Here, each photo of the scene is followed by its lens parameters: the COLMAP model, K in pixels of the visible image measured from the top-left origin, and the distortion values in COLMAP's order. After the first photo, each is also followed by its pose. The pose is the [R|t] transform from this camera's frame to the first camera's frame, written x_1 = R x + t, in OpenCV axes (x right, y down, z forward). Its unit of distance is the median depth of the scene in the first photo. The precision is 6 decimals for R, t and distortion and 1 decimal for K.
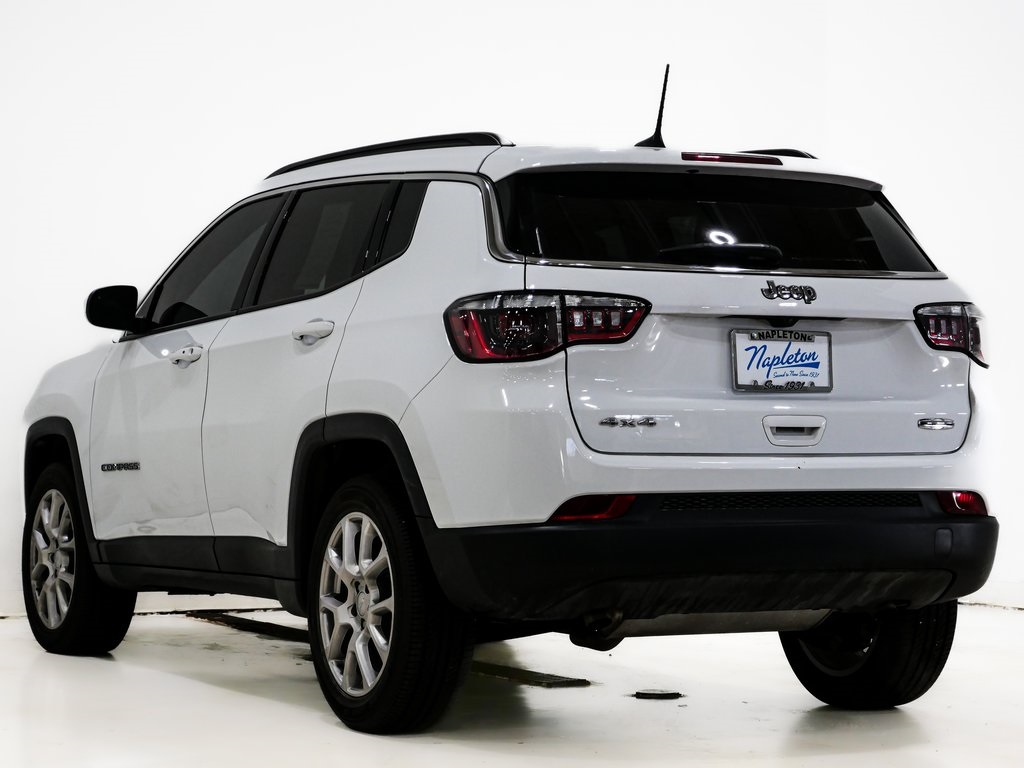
lens RADIAL K [[2740.0, 0, 514.6], [0, 2740.0, 379.9], [0, 0, 1]] dist [0.274392, 0.000000]
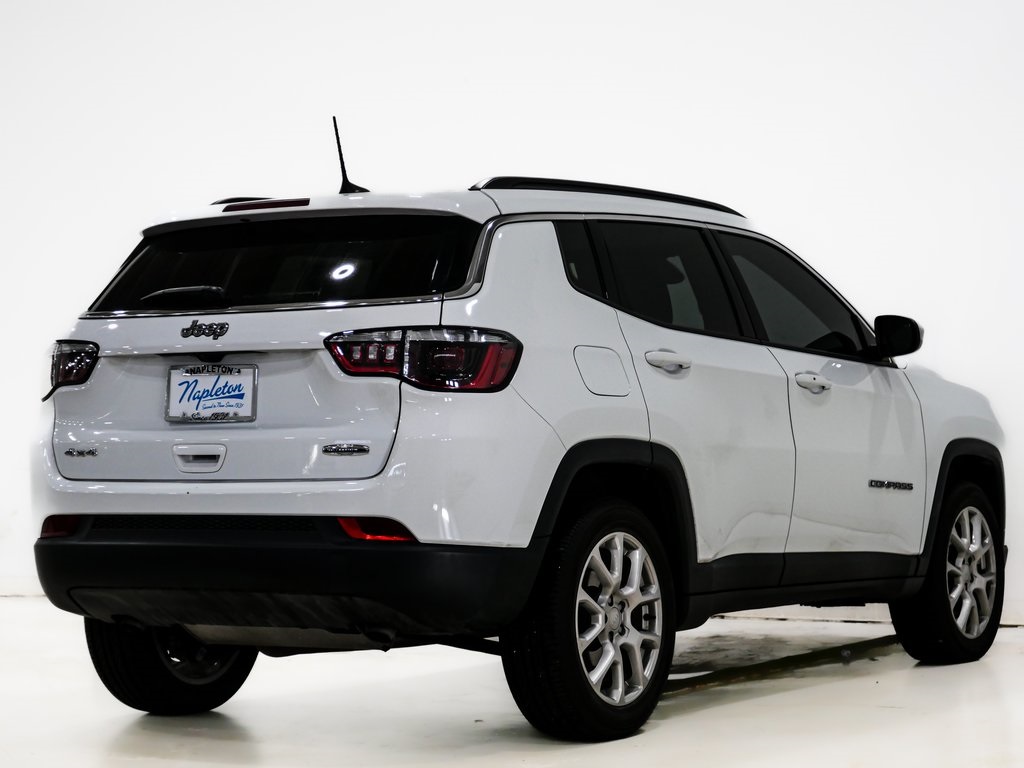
lens RADIAL K [[2620.8, 0, 512.7], [0, 2620.8, 381.5], [0, 0, 1]] dist [0.066206, 0.000000]
pose [[0.496986, -0.029084, -0.867271, 1.048886], [0.025881, 0.999490, -0.018687, 0.010653], [0.867373, -0.013158, 0.497485, 0.590234]]
